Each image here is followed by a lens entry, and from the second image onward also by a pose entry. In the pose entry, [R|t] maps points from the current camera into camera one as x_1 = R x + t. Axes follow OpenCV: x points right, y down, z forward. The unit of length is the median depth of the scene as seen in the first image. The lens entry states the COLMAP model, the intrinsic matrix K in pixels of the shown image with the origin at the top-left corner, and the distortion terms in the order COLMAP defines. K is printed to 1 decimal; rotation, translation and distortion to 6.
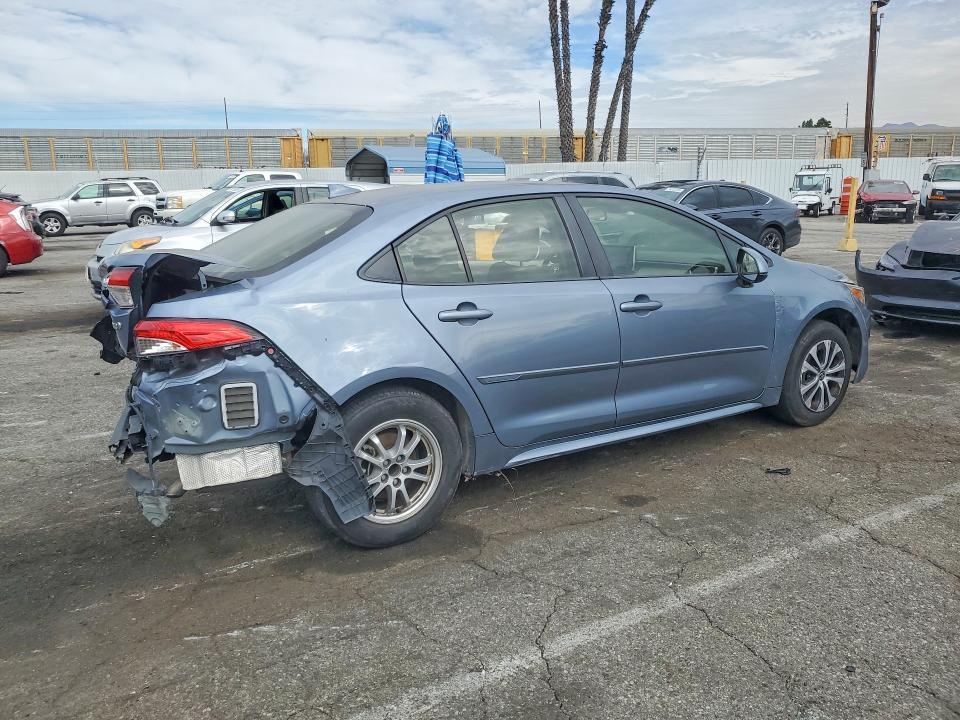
lens RADIAL K [[736.6, 0, 482.2], [0, 736.6, 362.8], [0, 0, 1]] dist [0.031360, -0.000111]
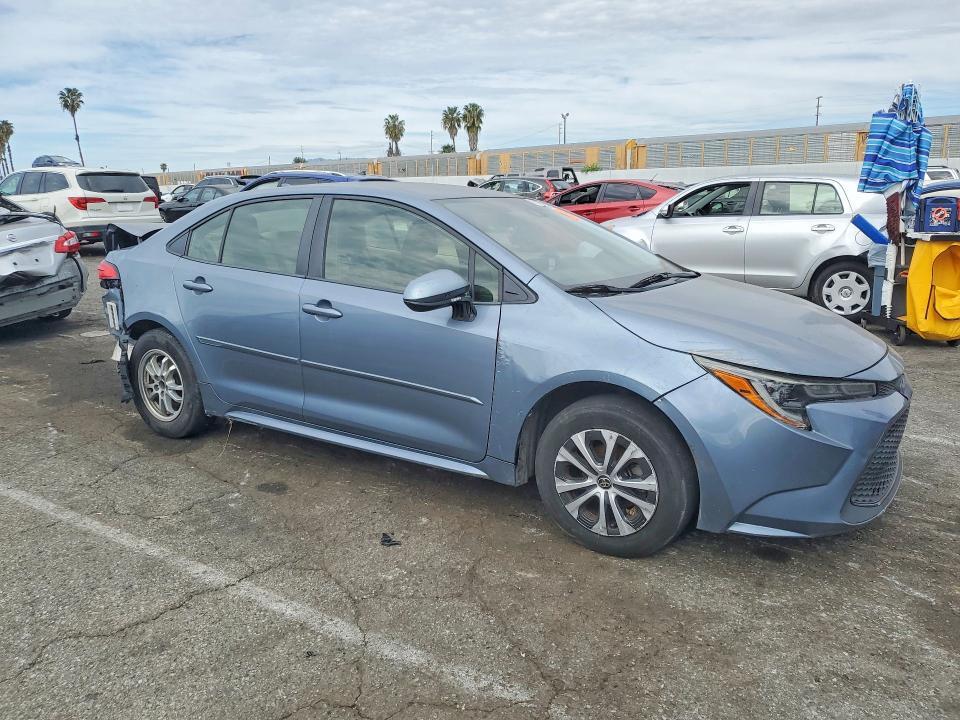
lens RADIAL K [[736.6, 0, 482.2], [0, 736.6, 362.8], [0, 0, 1]] dist [0.031360, -0.000111]
pose [[0.429431, 0.215838, -0.876928, 0.986540], [-0.202361, 0.969327, 0.139484, -0.158585], [0.880136, 0.117557, 0.459936, 0.601674]]
